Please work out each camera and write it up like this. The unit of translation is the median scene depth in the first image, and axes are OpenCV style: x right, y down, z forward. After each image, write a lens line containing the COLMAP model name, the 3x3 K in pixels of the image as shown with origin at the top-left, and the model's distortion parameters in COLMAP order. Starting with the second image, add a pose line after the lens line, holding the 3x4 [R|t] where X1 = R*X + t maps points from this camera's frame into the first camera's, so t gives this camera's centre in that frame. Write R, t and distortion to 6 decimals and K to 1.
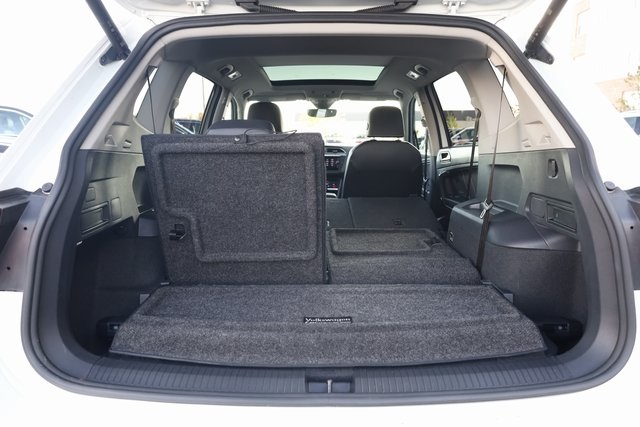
lens RADIAL K [[442.8, 0, 320.0], [0, 442.8, 213.5], [0, 0, 1]] dist [-0.003528, -0.002483]
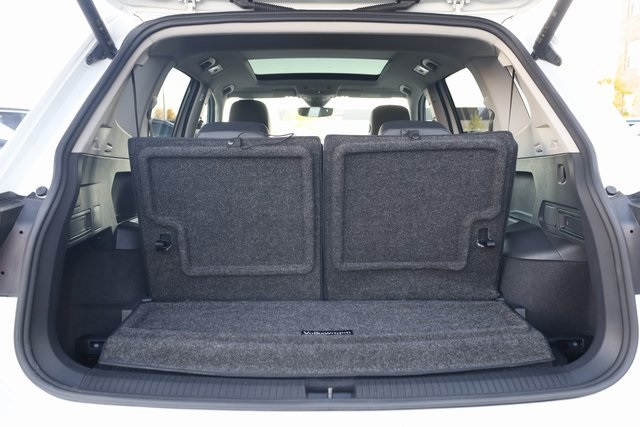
lens RADIAL K [[570.7, 0, 320.0], [0, 570.7, 213.5], [0, 0, 1]] dist [-0.003518, -0.003146]
pose [[0.999842, 0.000648, 0.017742, -0.017760], [0.000124, 0.999056, -0.043451, 0.035359], [-0.017753, 0.043447, 0.998898, -0.209444]]
